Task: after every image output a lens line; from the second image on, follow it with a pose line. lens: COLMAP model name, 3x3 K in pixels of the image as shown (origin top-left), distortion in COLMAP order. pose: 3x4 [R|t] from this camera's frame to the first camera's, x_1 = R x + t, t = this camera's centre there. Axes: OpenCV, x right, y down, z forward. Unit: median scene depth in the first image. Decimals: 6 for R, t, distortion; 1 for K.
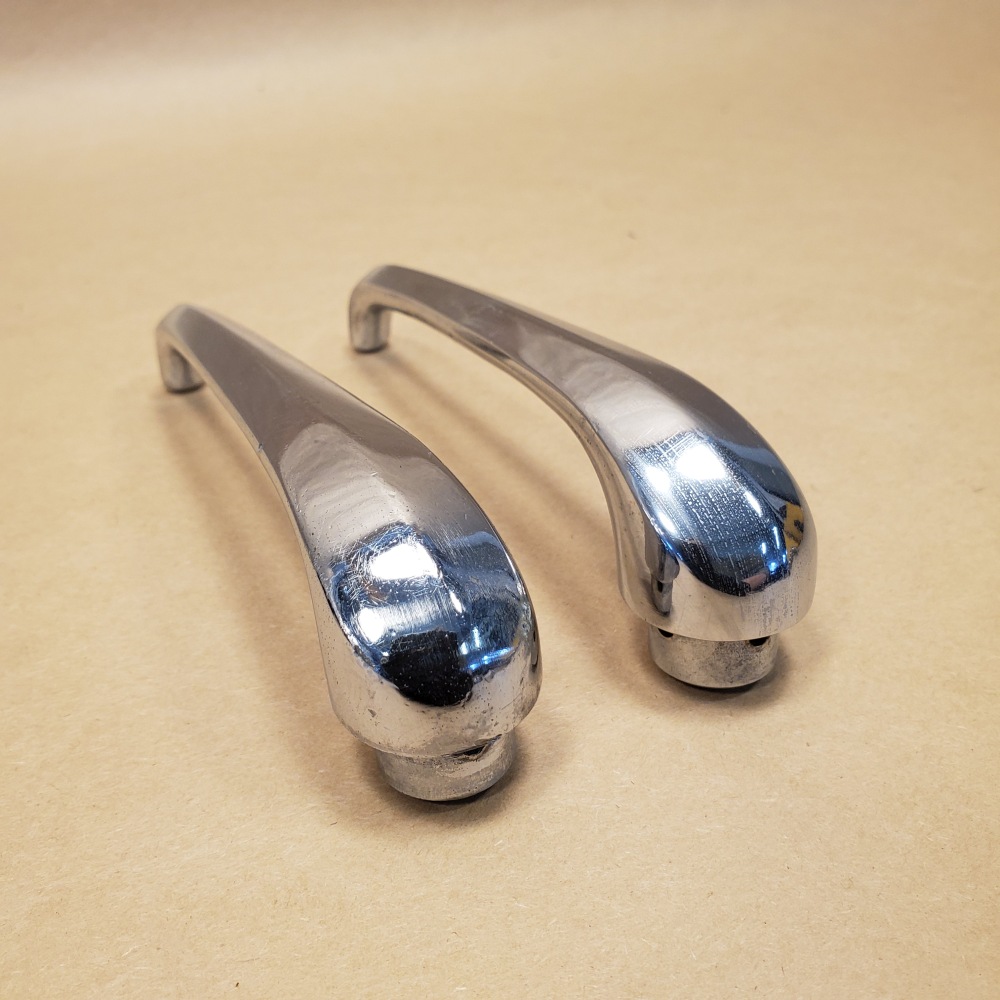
lens RADIAL K [[1070.9, 0, 493.5], [0, 1070.9, 472.7], [0, 0, 1]] dist [-0.018666, 0.000000]
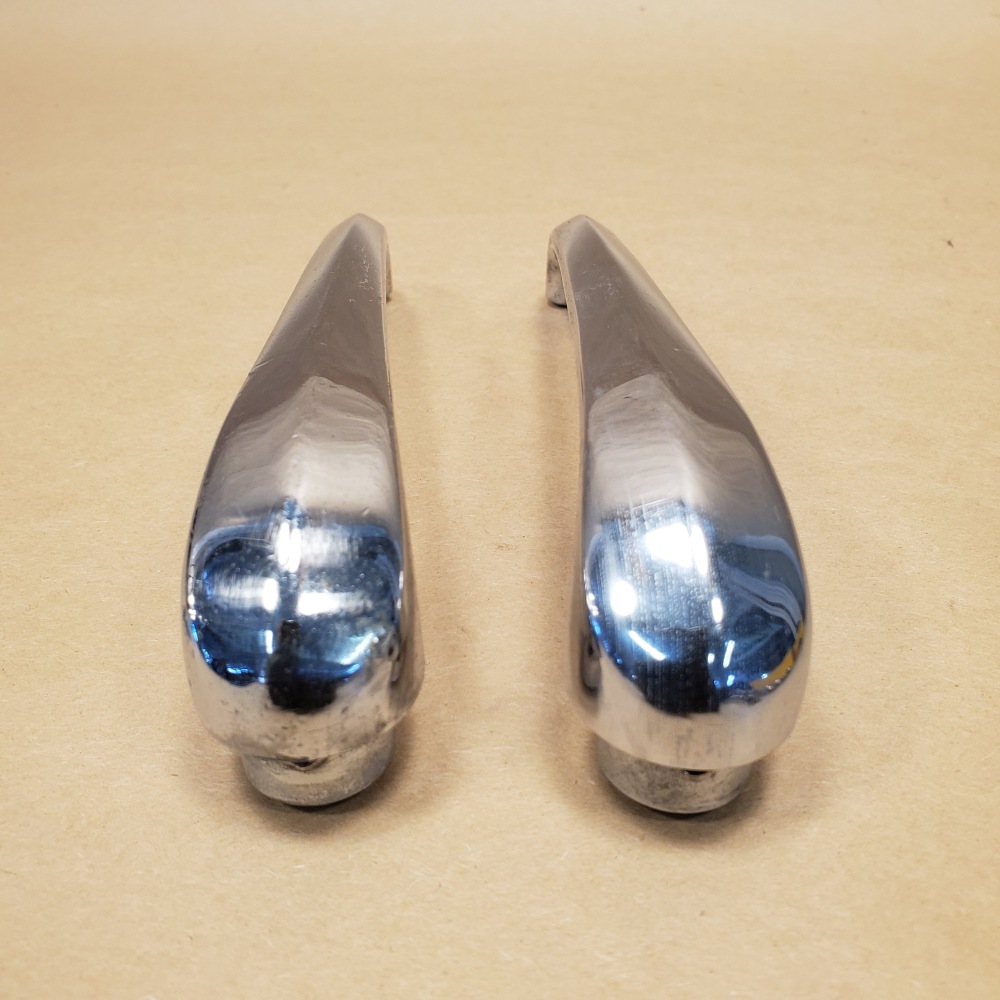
lens RADIAL K [[1070.9, 0, 506.7], [0, 1070.9, 501.4], [0, 0, 1]] dist [-0.018666, 0.000000]
pose [[0.886089, 0.295635, -0.356995, 0.348503], [-0.263674, 0.954929, 0.136336, -0.104821], [0.381211, -0.026676, 0.924103, 0.213964]]
